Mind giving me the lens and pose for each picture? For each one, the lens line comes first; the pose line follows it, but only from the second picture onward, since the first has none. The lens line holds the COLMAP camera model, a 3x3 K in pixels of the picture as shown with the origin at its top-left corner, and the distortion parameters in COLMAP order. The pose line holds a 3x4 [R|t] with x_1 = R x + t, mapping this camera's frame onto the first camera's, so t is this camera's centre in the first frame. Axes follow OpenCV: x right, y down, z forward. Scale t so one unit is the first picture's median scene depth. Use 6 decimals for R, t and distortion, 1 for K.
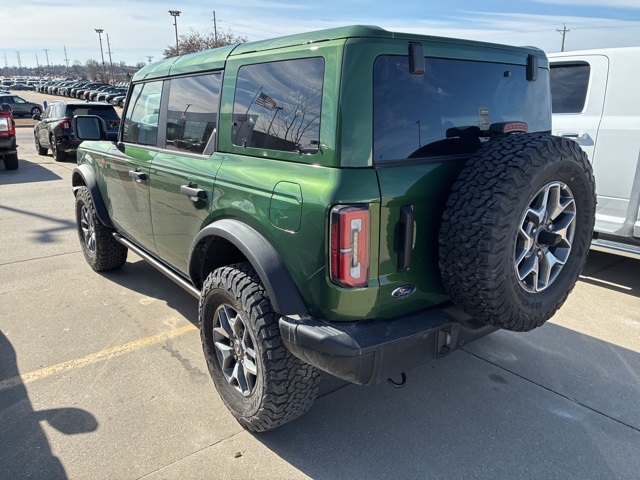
lens RADIAL K [[489.2, 0, 320.0], [0, 489.2, 240.0], [0, 0, 1]] dist [0.032098, -0.003260]
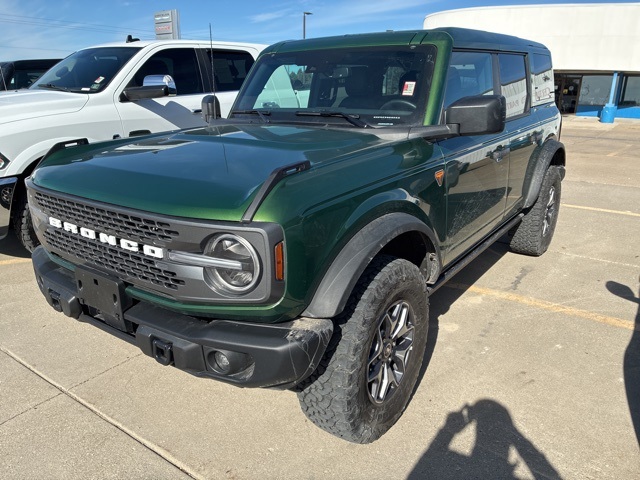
lens RADIAL K [[498.5, 0, 298.2], [0, 498.5, 242.9], [0, 0, 1]] dist [-0.003261, -0.001458]
pose [[-0.267605, -0.290950, 0.918551, -1.946883], [0.271670, 0.891858, 0.361641, -0.701987], [-0.924437, 0.346319, -0.159623, 2.572179]]
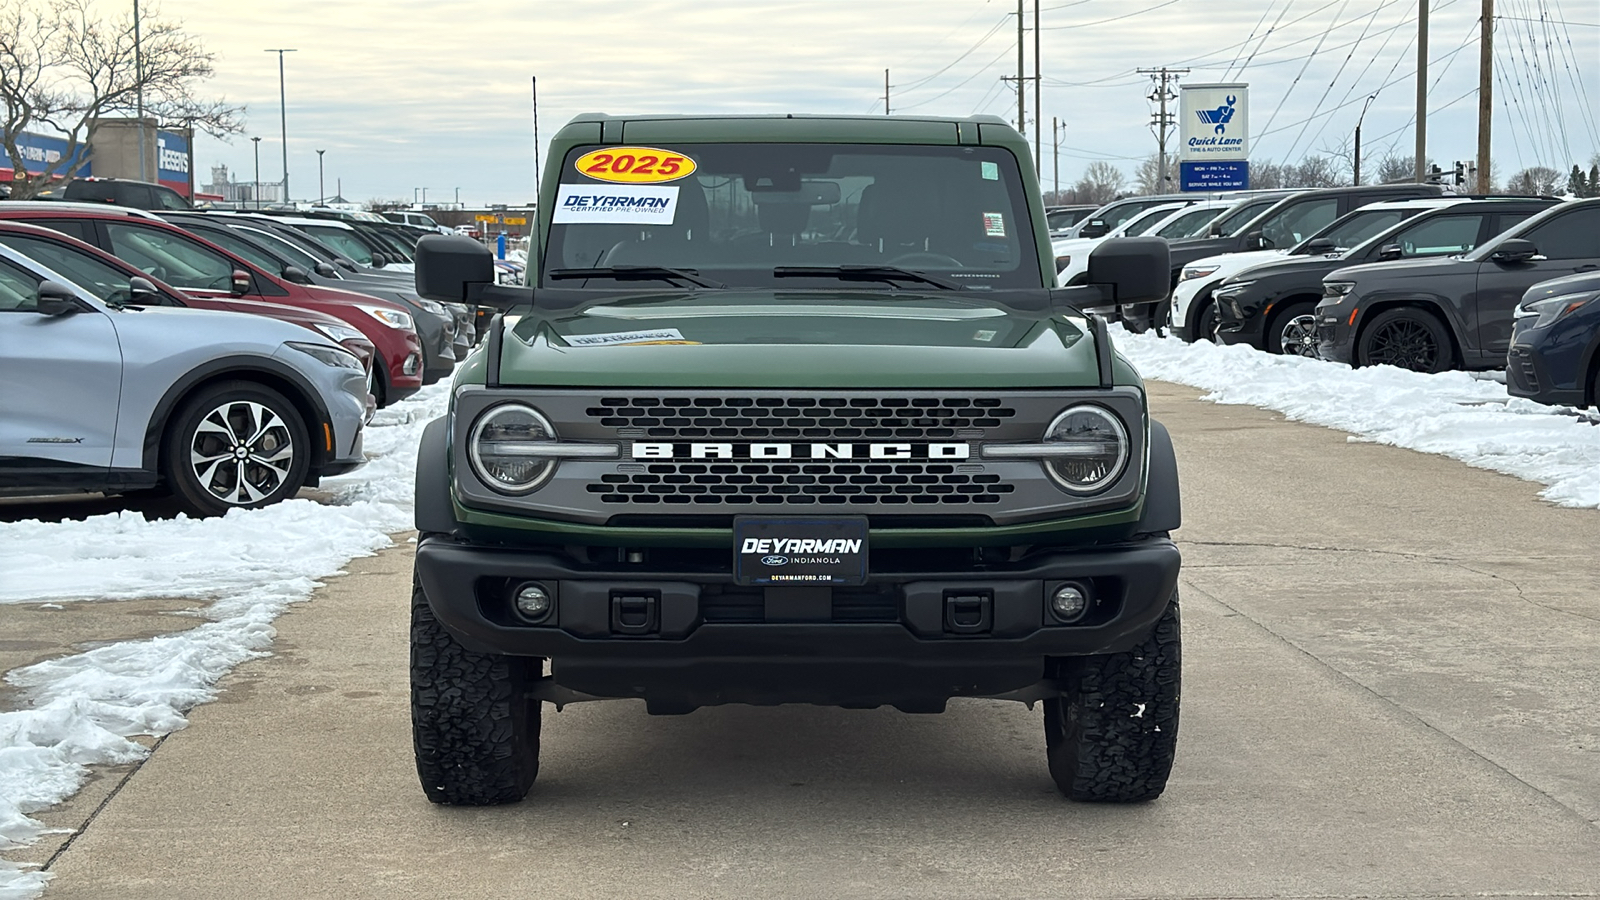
lens RADIAL K [[2728.6, 0, 800.0], [0, 2728.6, 450.0], [0, 0, 1]] dist [0.070171, 0.105621]
pose [[-0.809826, -0.050598, 0.584485, -2.775561], [0.152982, 0.943593, 0.293648, -1.395302], [-0.566374, 0.327219, -0.756405, 5.171175]]
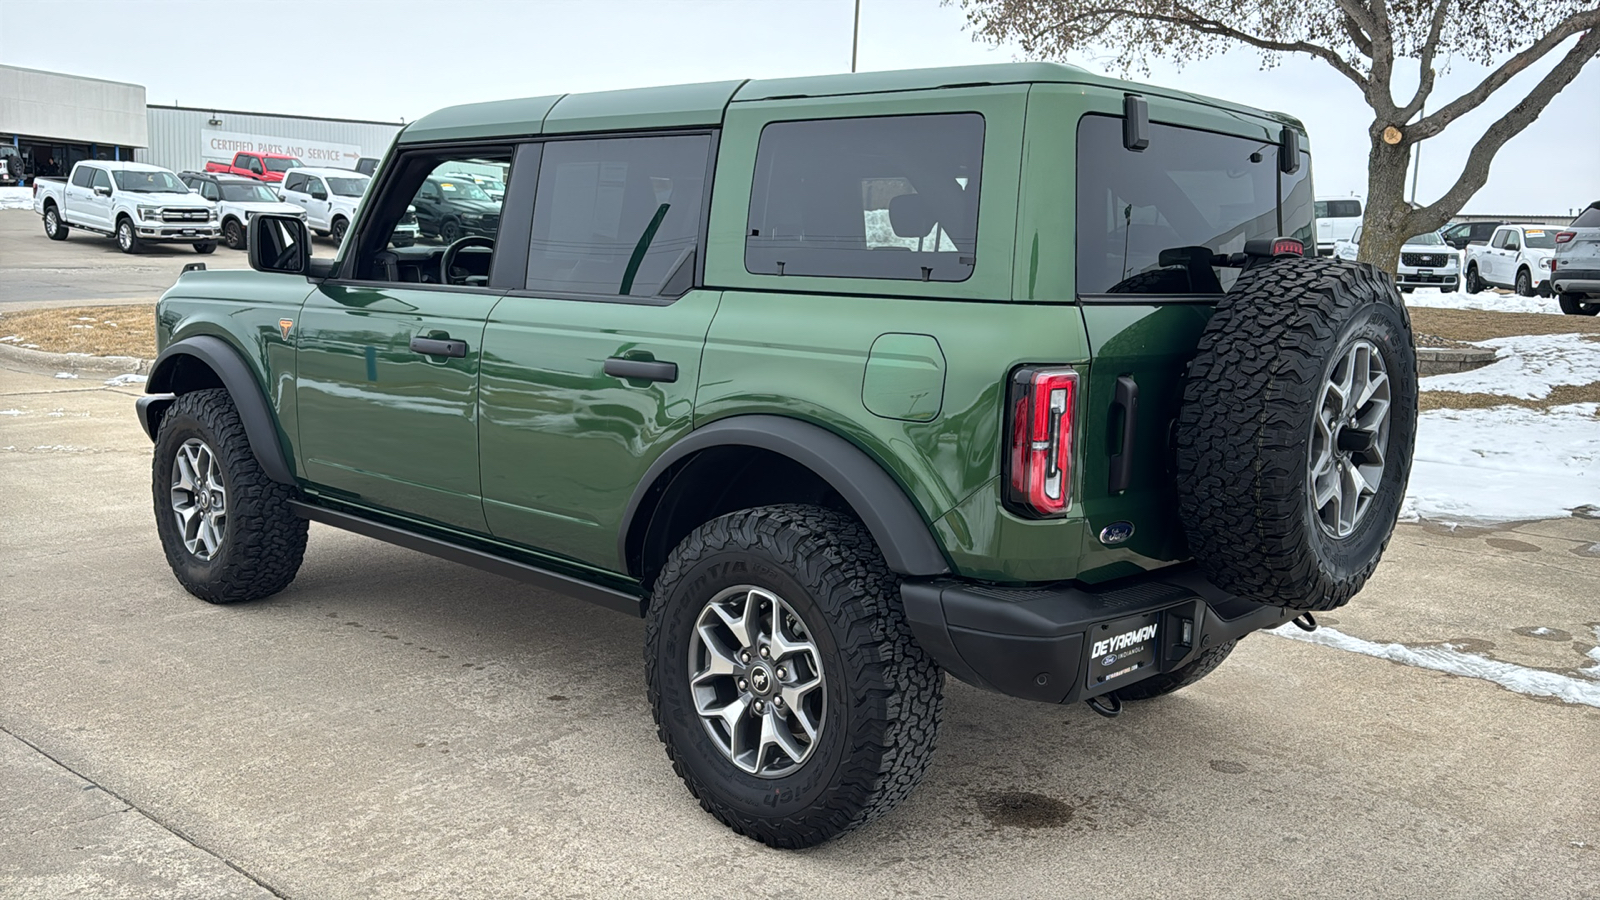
lens RADIAL K [[1363.5, 0, 800.4], [0, 1363.5, 463.1], [0, 0, 1]] dist [0.189540, -0.384049]
pose [[0.983699, 0.004662, 0.179760, -0.451264], [0.014876, 0.994127, -0.107191, 0.185415], [-0.179204, 0.108118, 0.977853, -0.450752]]
